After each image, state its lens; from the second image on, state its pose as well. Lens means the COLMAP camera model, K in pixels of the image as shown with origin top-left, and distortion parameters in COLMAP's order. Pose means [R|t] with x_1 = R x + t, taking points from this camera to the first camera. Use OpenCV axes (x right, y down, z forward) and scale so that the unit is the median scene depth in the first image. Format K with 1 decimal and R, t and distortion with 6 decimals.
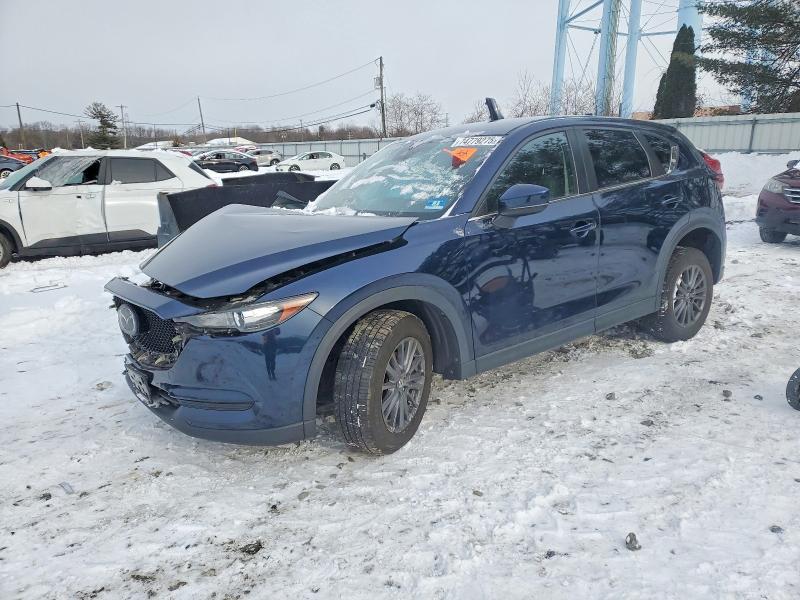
lens RADIAL K [[576.8, 0, 400.0], [0, 576.8, 300.0], [0, 0, 1]] dist [0.033251, -0.003646]
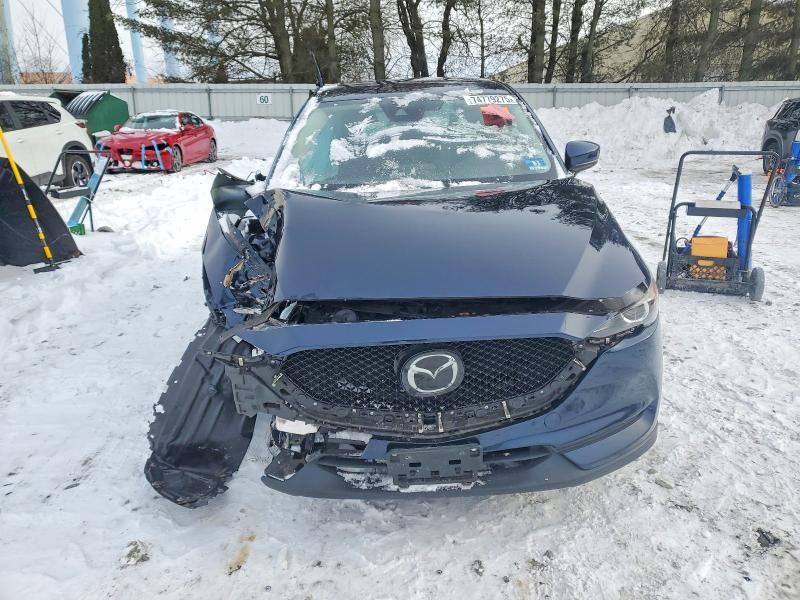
lens RADIAL K [[576.8, 0, 400.0], [0, 576.8, 300.0], [0, 0, 1]] dist [0.033251, -0.003646]
pose [[0.640631, -0.236228, 0.730608, -0.811361], [0.197605, 0.970173, 0.140418, -0.124312], [-0.741986, 0.054416, 0.668203, 0.526463]]
